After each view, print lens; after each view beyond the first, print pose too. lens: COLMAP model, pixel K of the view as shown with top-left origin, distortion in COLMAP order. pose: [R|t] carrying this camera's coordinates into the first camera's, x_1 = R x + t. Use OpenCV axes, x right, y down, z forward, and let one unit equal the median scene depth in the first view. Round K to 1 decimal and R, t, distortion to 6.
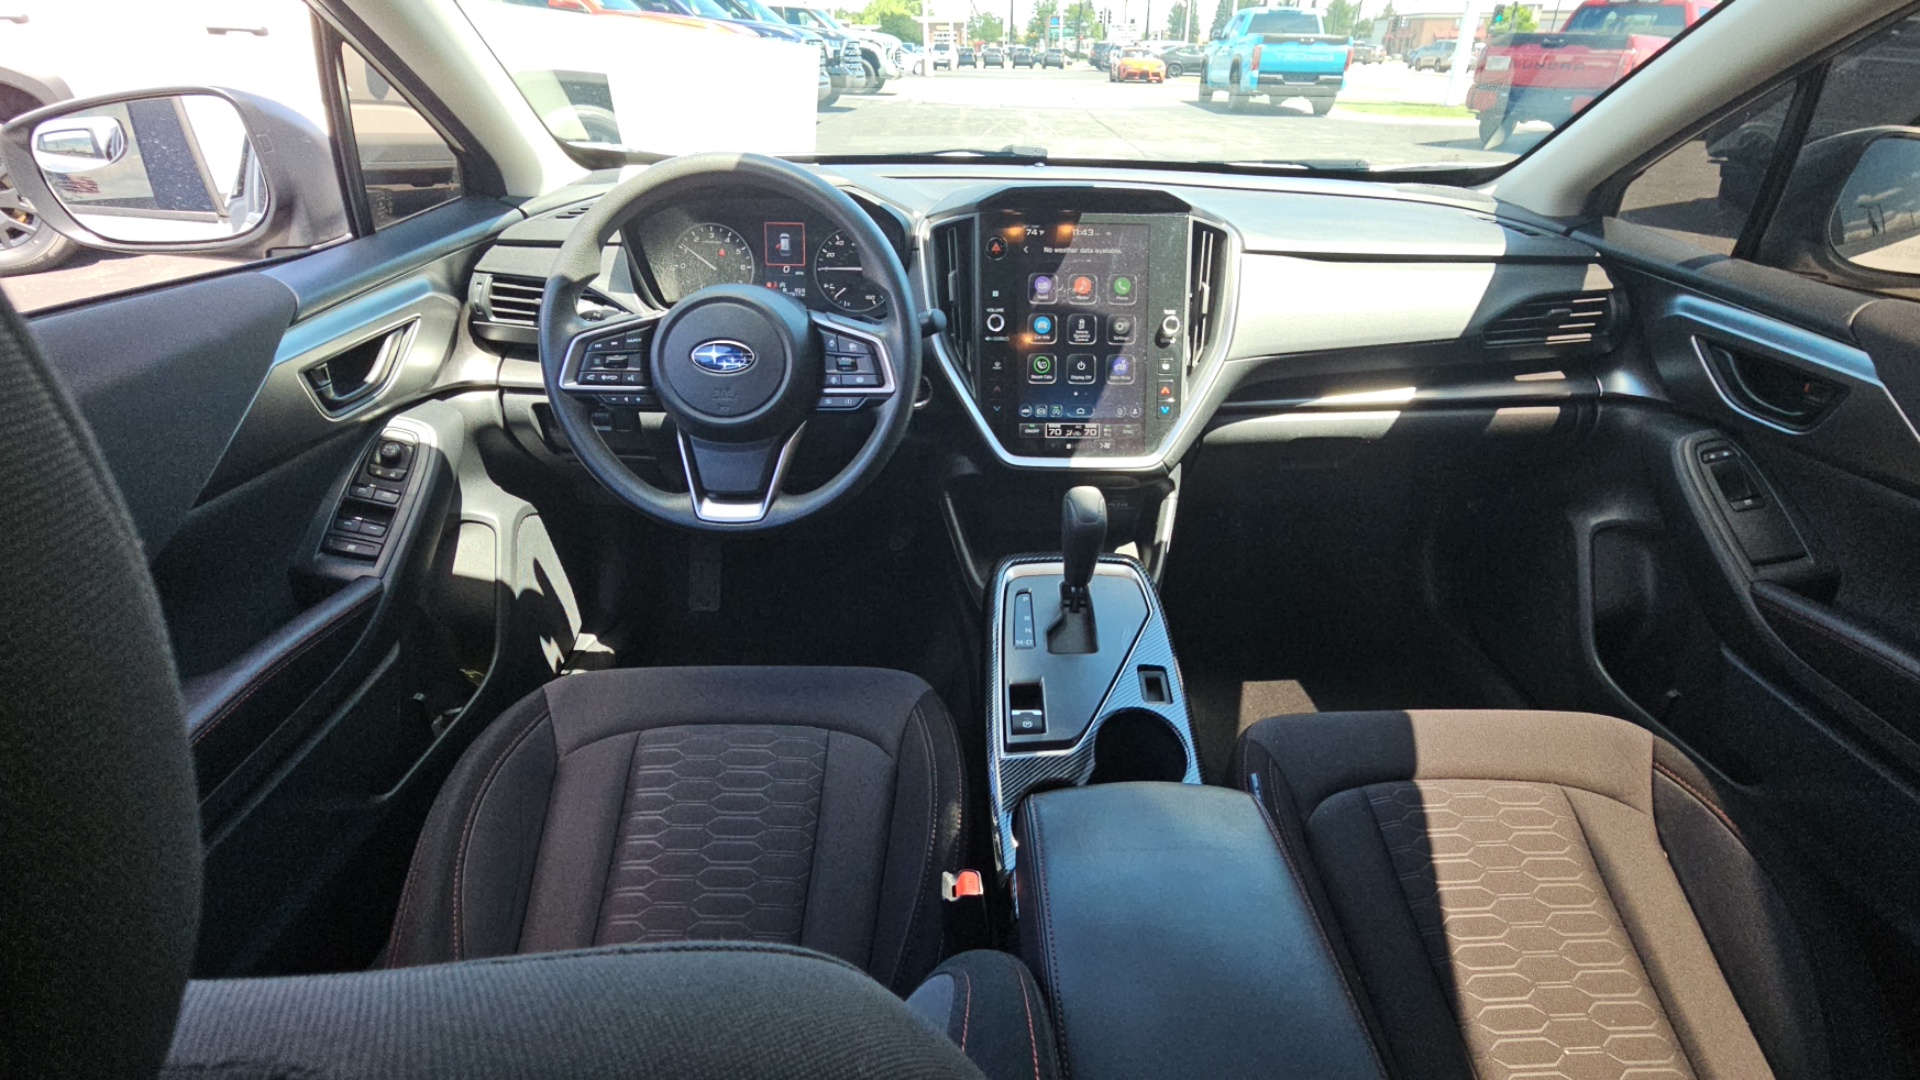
lens RADIAL K [[863.1, 0, 983.6], [0, 863.1, 544.9], [0, 0, 1]] dist [0.009319, -0.007654]
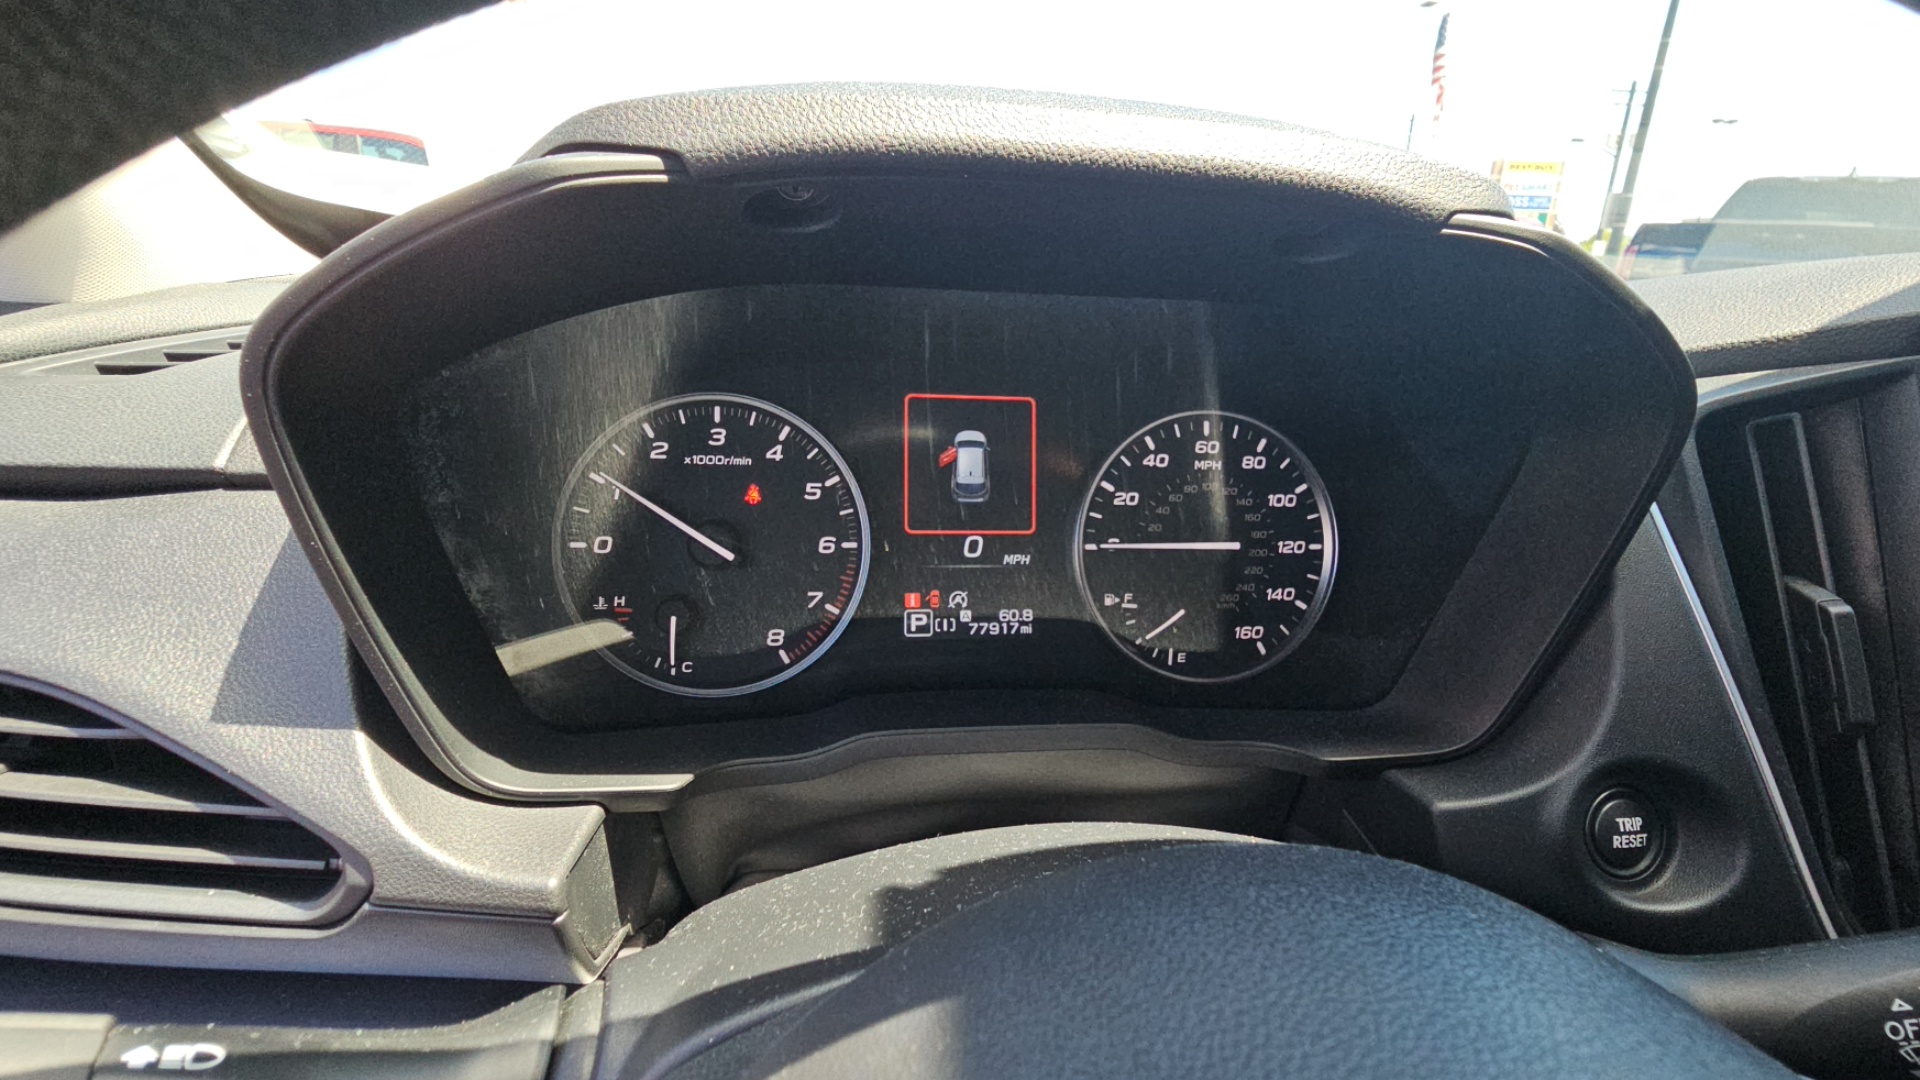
lens RADIAL K [[863.1, 0, 977.4], [0, 863.1, 553.4], [0, 0, 1]] dist [0.009319, -0.007654]
pose [[0.991542, -0.017188, 0.128644, -0.296101], [0.040655, 0.982440, -0.182094, -0.295351], [-0.123255, 0.185784, 0.974829, 0.802451]]
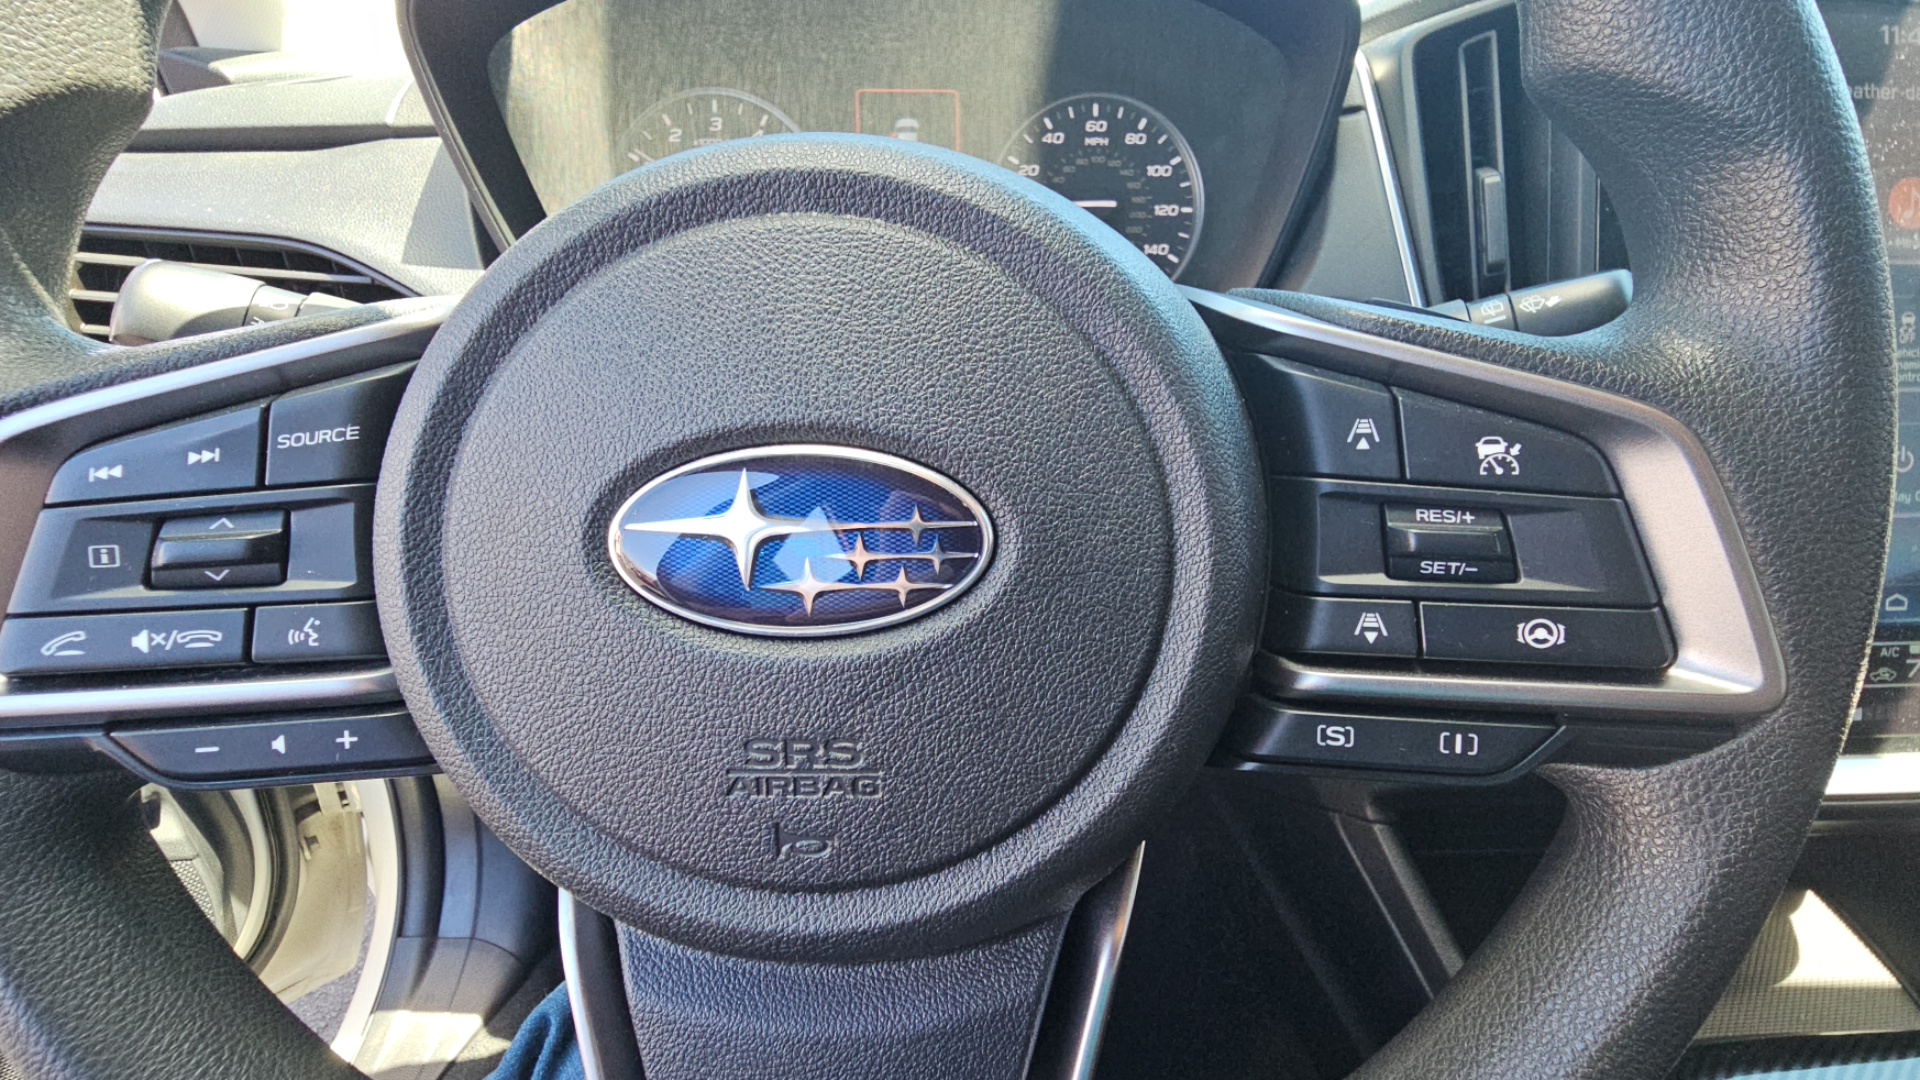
lens RADIAL K [[863.1, 0, 981.2], [0, 863.1, 549.3], [0, 0, 1]] dist [0.009319, -0.007654]
pose [[0.999746, -0.020382, -0.009609, -0.220189], [0.020031, 0.999174, -0.035357, -0.173819], [0.010322, 0.035155, 0.999329, 0.696184]]
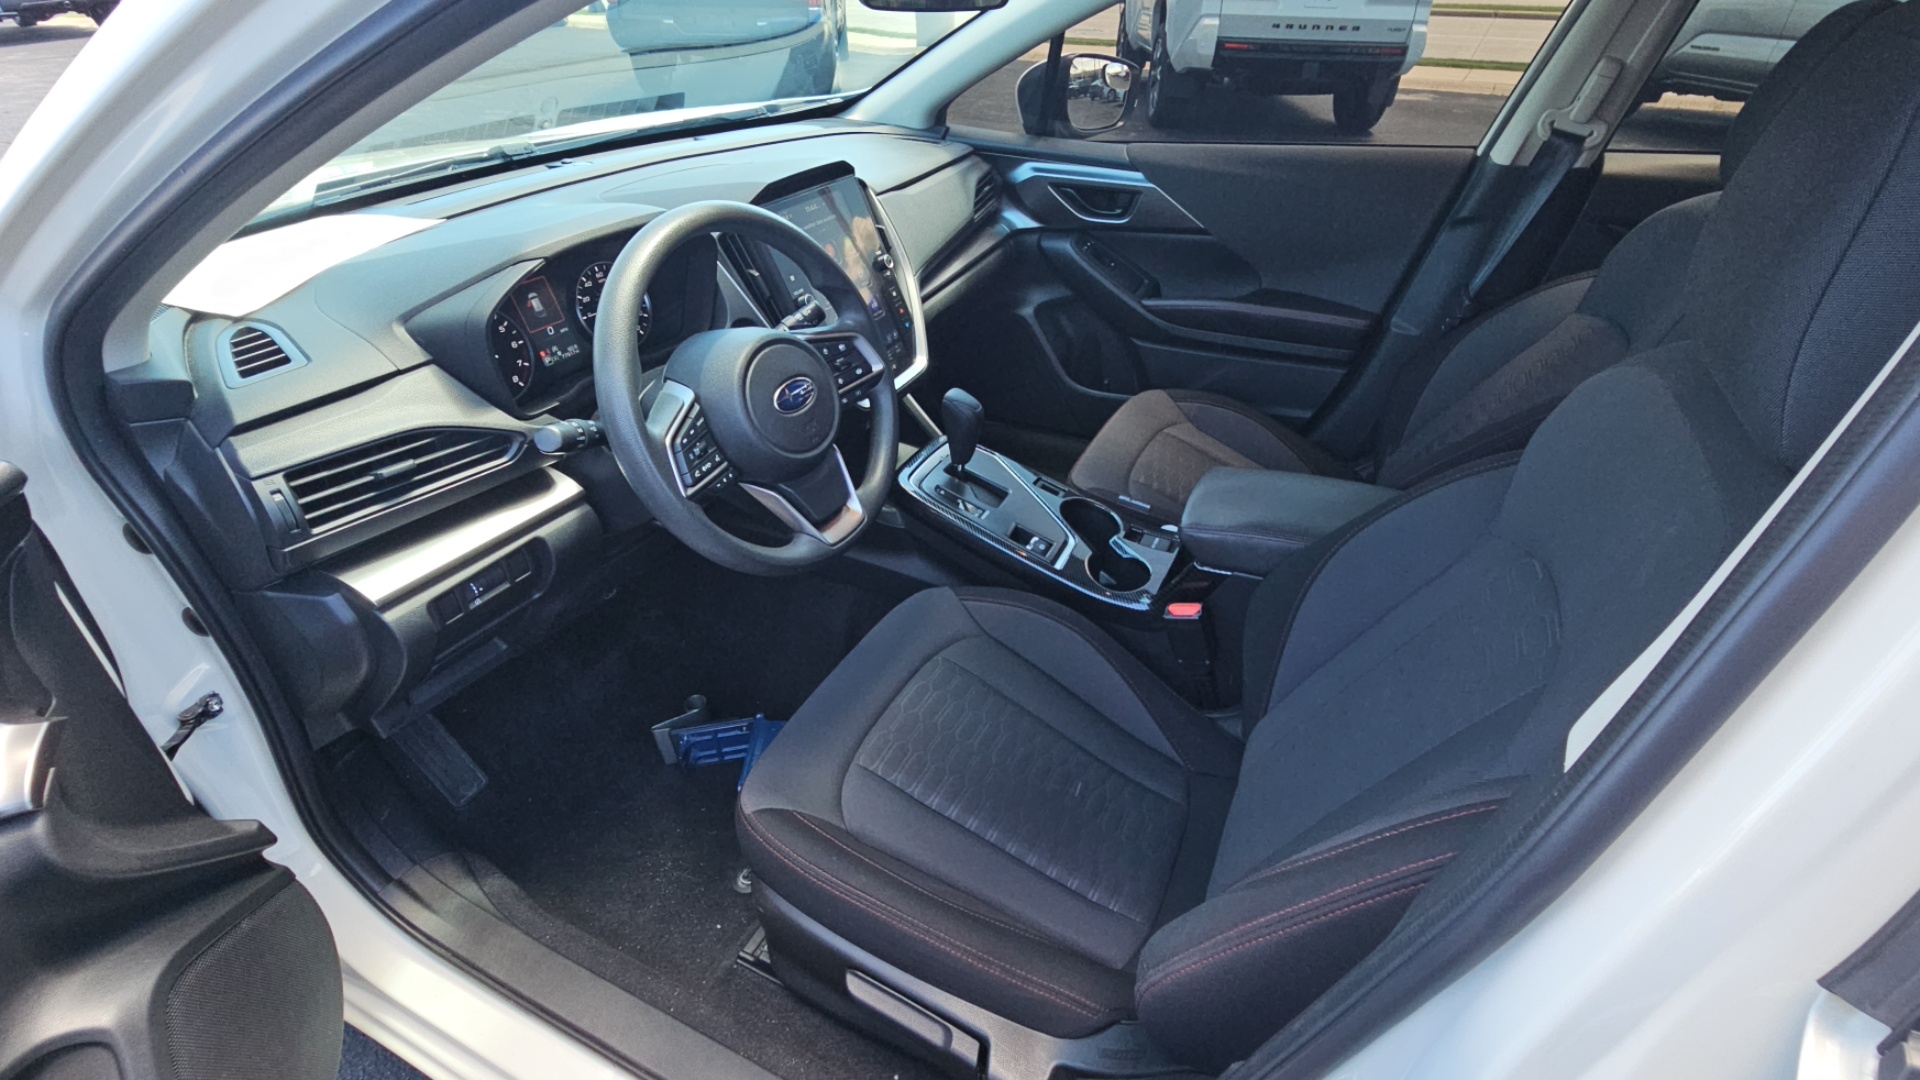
lens RADIAL K [[863.1, 0, 975.4], [0, 863.1, 534.8], [0, 0, 1]] dist [0.009319, -0.007654]
pose [[0.462487, -0.507397, 0.727086, -0.871170], [0.442699, 0.842672, 0.306465, -0.248327], [-0.768195, 0.180144, 0.614349, 0.178242]]
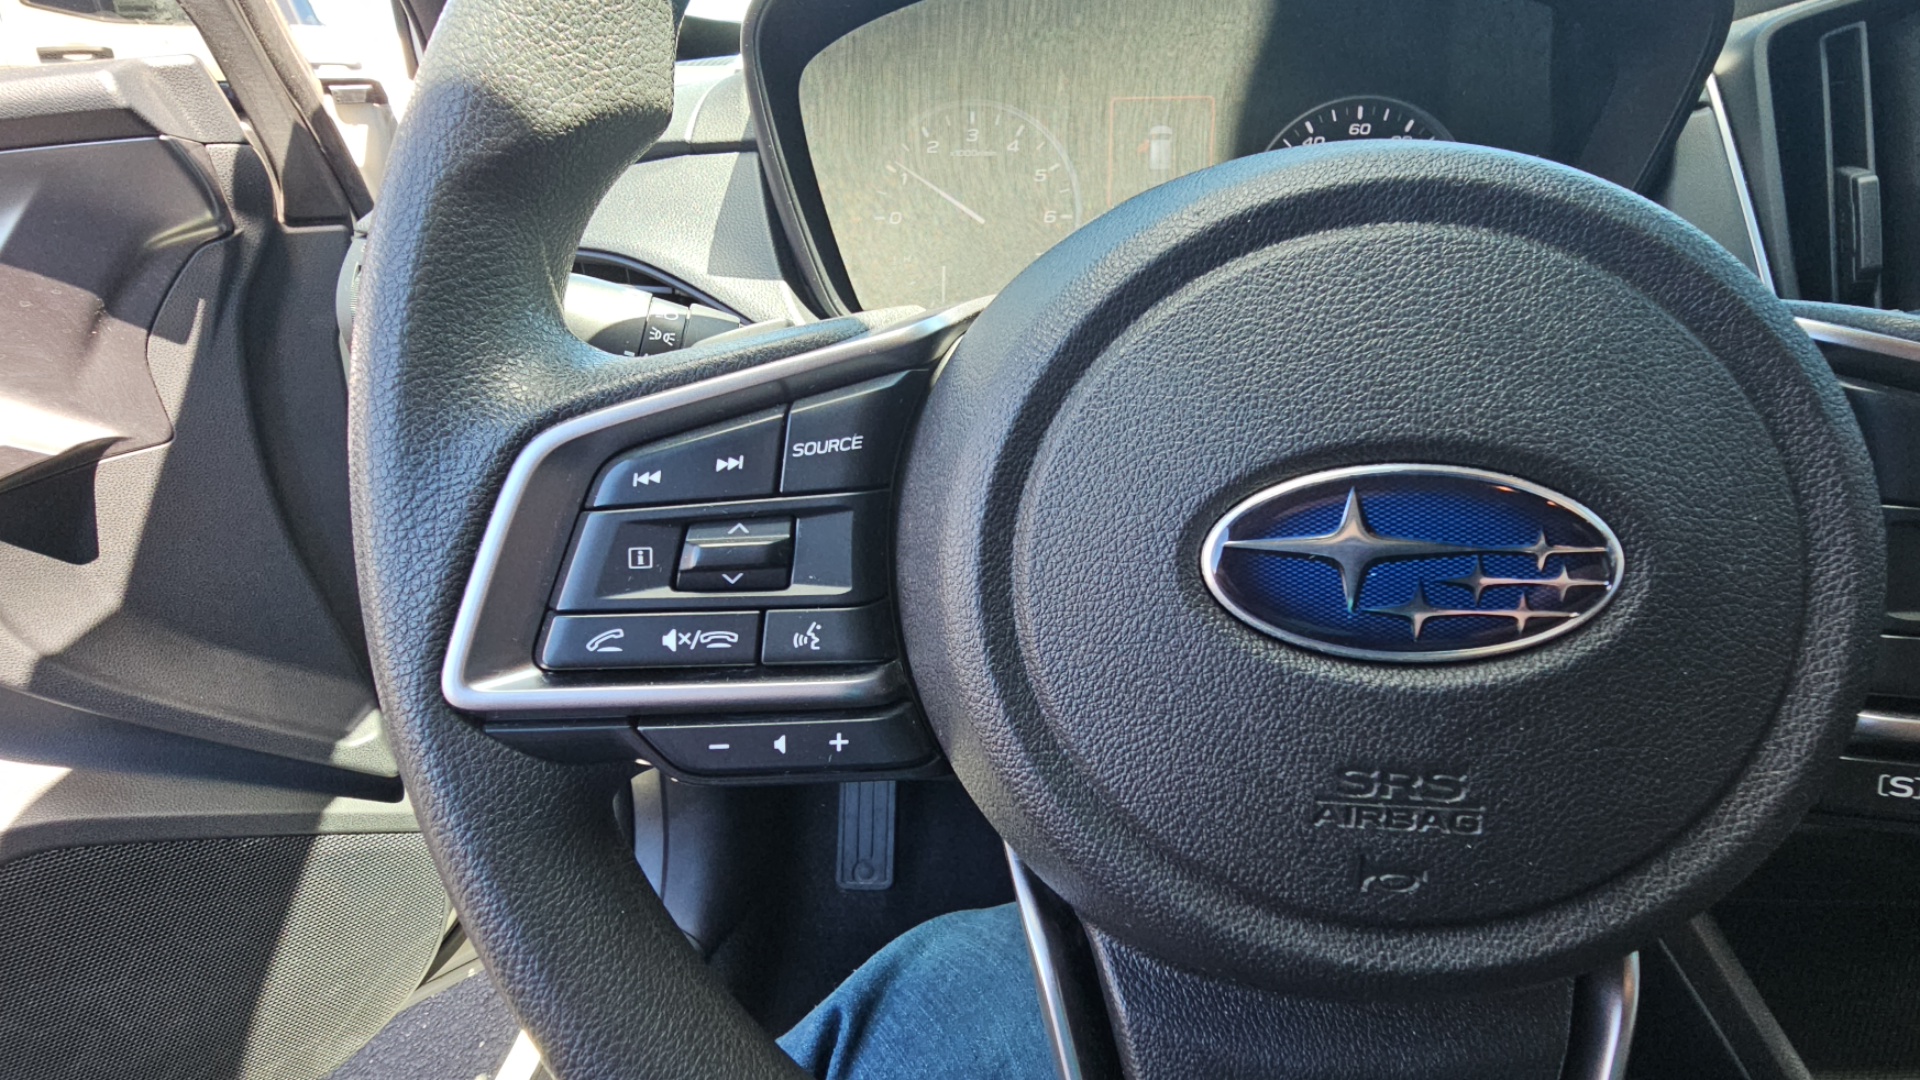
lens RADIAL K [[863.1, 0, 982.9], [0, 863.1, 549.9], [0, 0, 1]] dist [0.009319, -0.007654]
pose [[0.995009, 0.003794, -0.099713, -0.299582], [-0.008004, 0.999091, -0.041862, -0.176441], [0.099463, 0.042451, 0.994135, 0.695069]]
